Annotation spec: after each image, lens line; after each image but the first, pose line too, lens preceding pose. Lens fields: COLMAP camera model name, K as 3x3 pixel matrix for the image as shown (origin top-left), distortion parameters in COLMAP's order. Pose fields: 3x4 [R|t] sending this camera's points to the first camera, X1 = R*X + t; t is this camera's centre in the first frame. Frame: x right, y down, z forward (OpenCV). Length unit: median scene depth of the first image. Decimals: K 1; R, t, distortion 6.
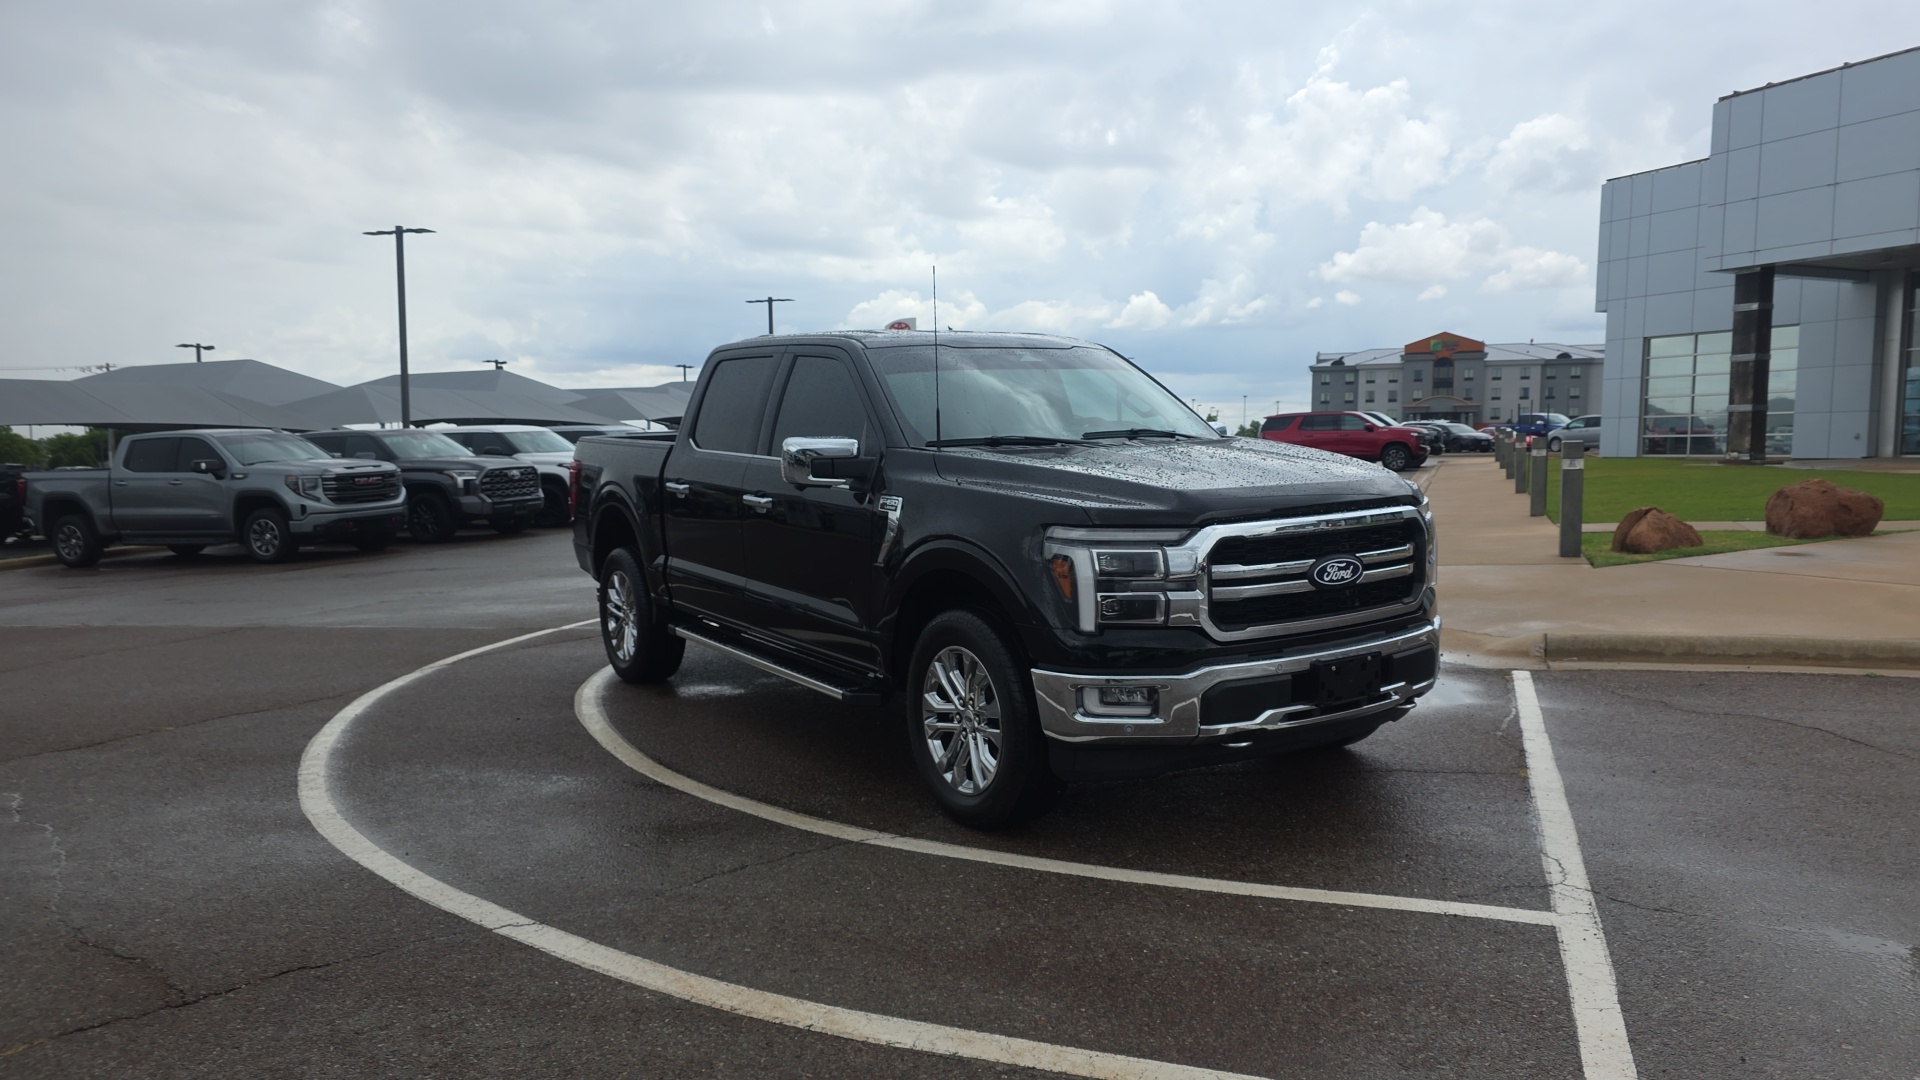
lens RADIAL K [[1345.0, 0, 1035.5], [0, 1345.0, 552.0], [0, 0, 1]] dist [0.049381, -0.061617]
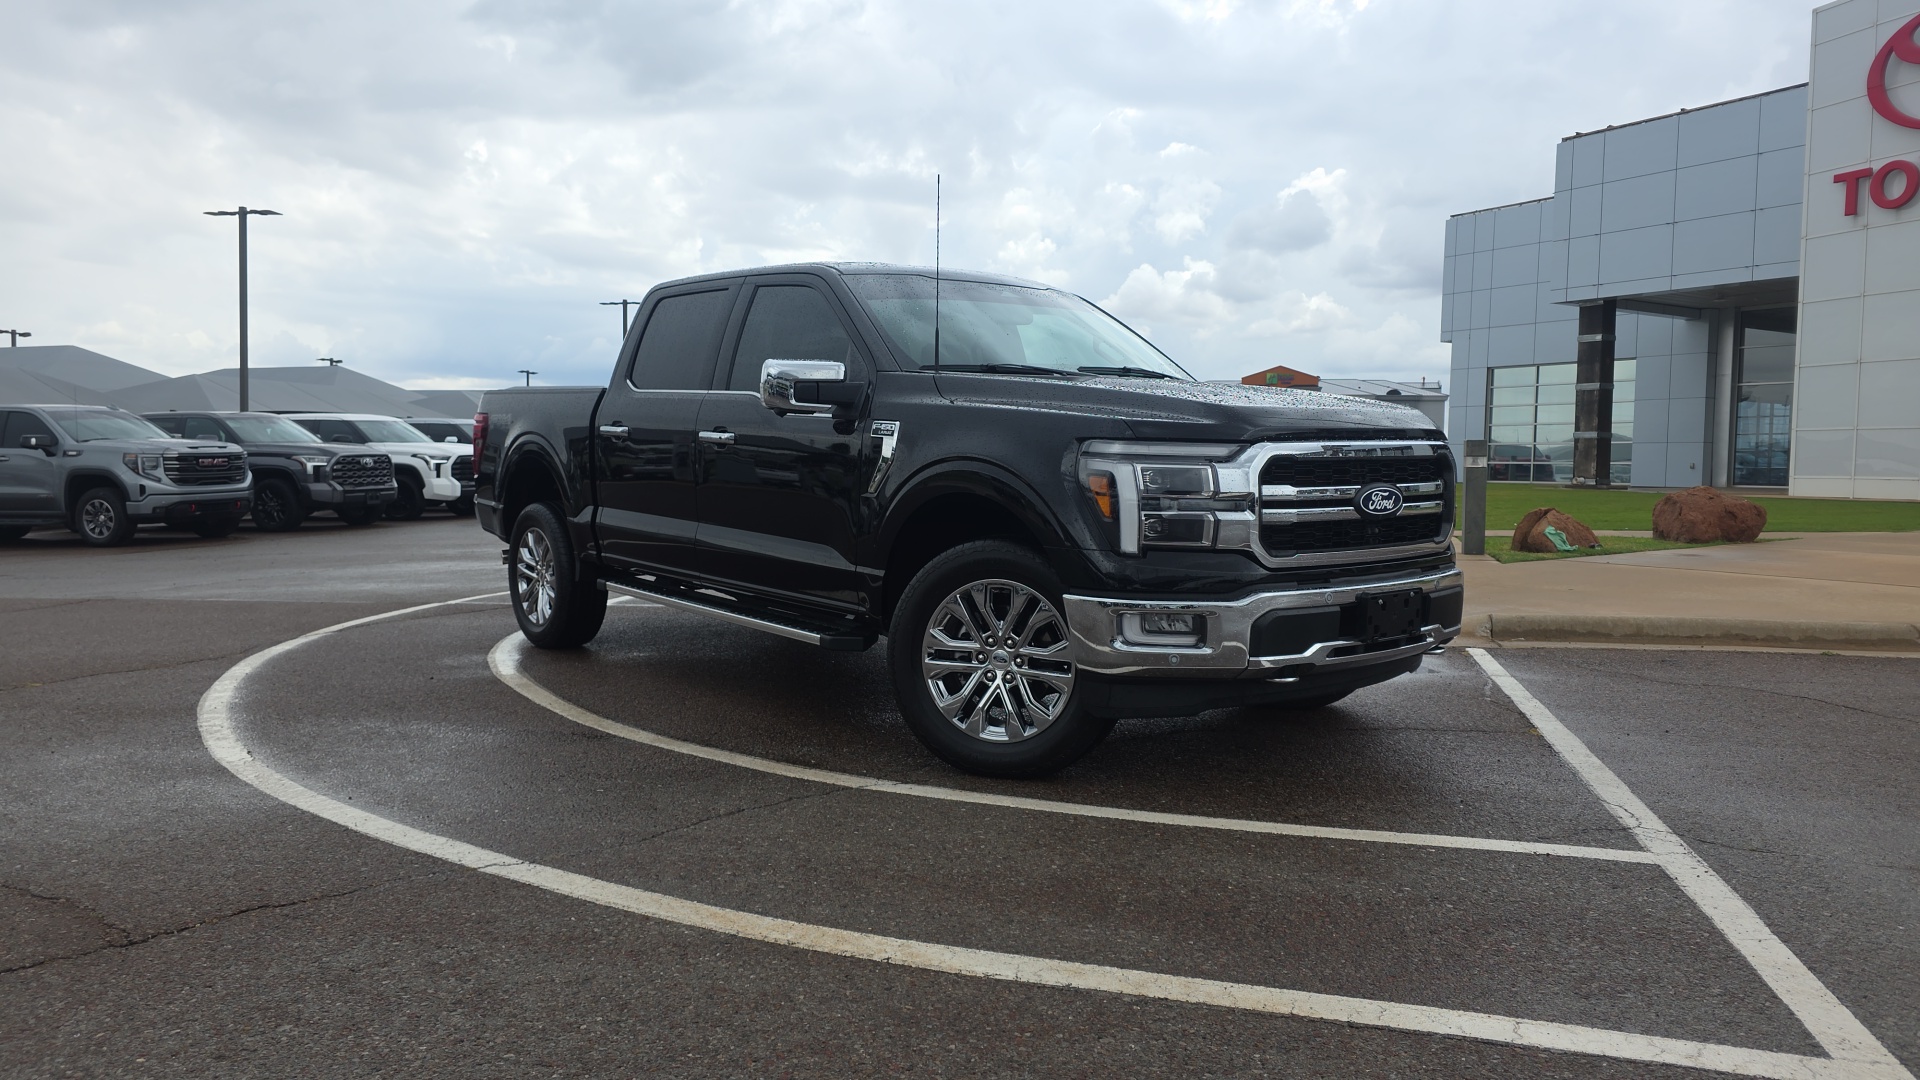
lens RADIAL K [[1346.8, 0, 960.0], [0, 1346.8, 540.0], [0, 0, 1]] dist [0.060337, -0.076539]
pose [[0.997679, 0.018261, 0.065598, -0.071765], [-0.016458, 0.999475, -0.027924, 0.040616], [-0.066073, 0.026780, 0.997455, 0.045707]]
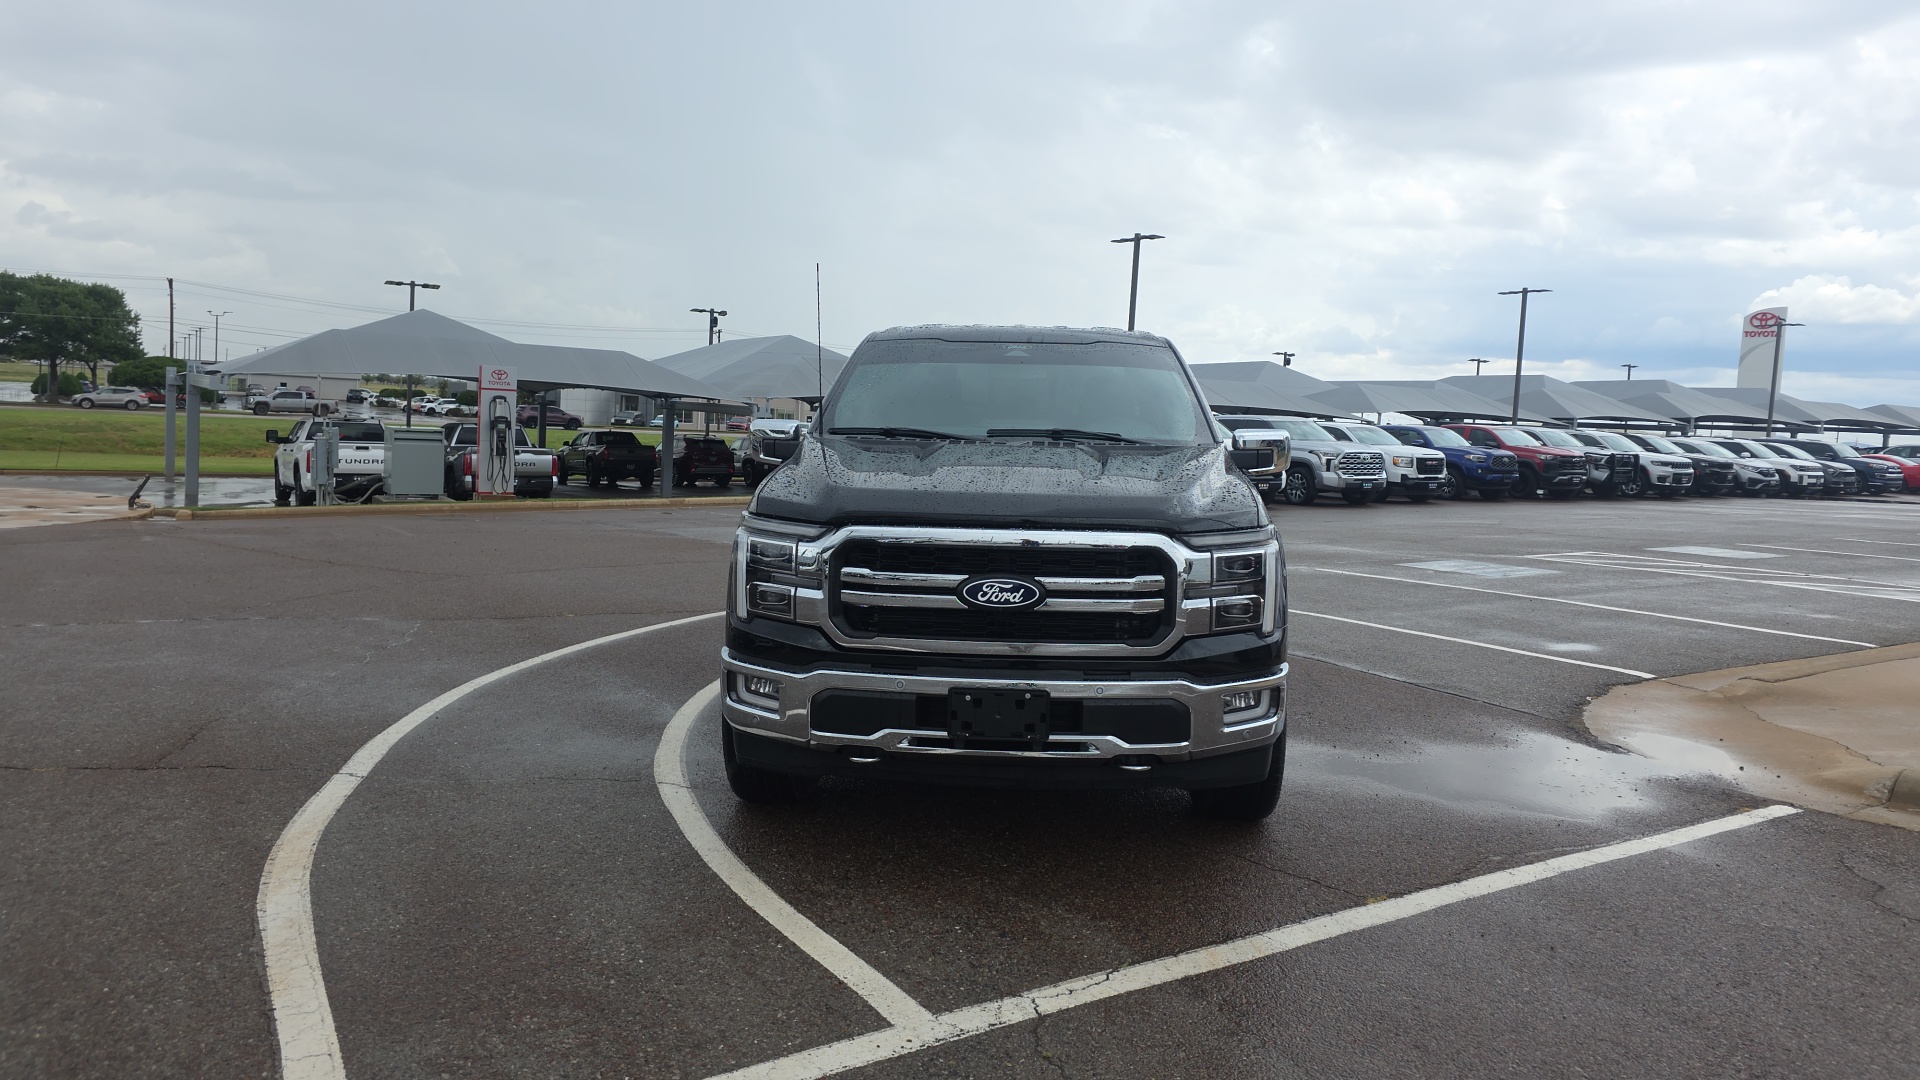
lens RADIAL K [[1335.9, 0, 966.1], [0, 1335.9, 487.0], [0, 0, 1]] dist [0.080566, -0.096666]
pose [[0.776009, 0.078070, -0.625872, 0.421692], [-0.104213, 0.994542, -0.005155, -0.027049], [0.622053, 0.069224, 0.779909, 0.159698]]
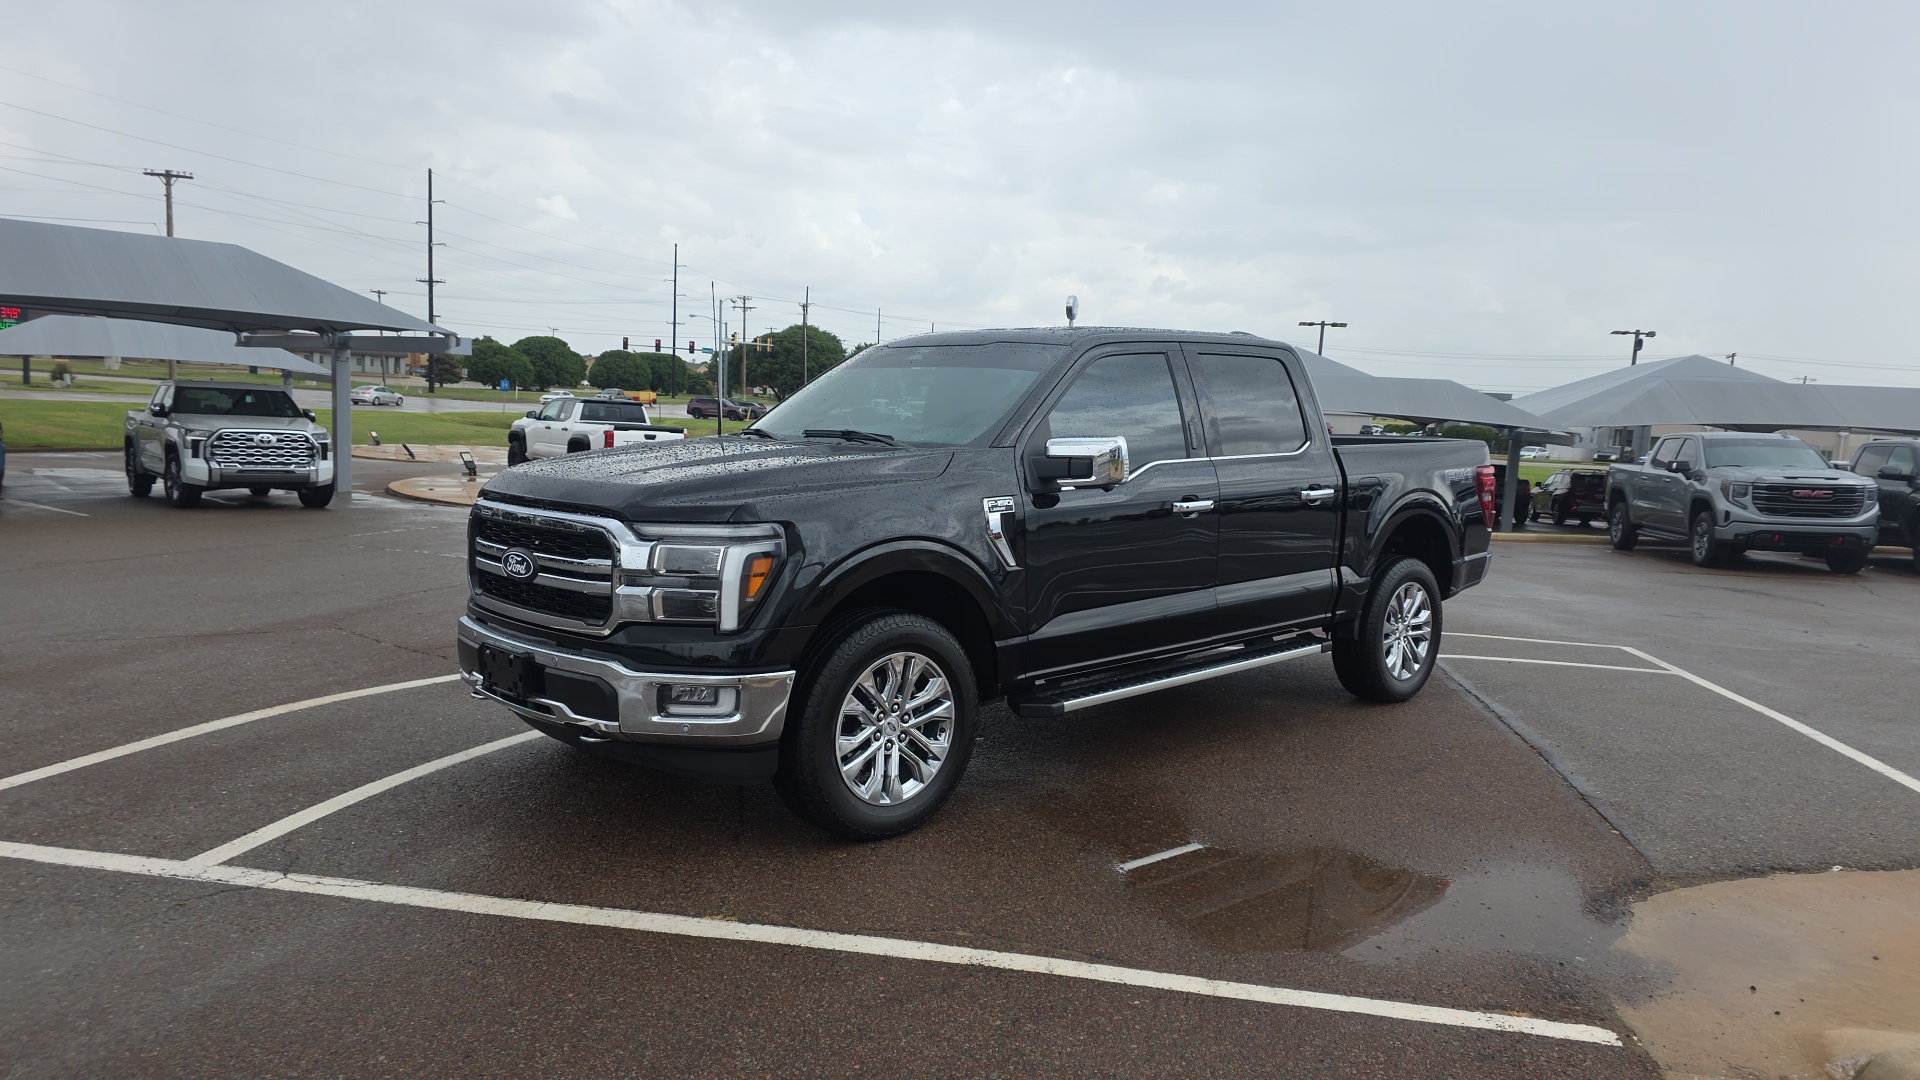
lens RADIAL K [[1308.8, 0, 957.9], [0, 1308.8, 553.6], [0, 0, 1]] dist [0.073234, -0.096962]
pose [[0.110916, 0.126991, -0.985683, 0.687543], [-0.127894, 0.985380, 0.112560, -0.081886], [0.985566, 0.113578, 0.125536, 0.668347]]
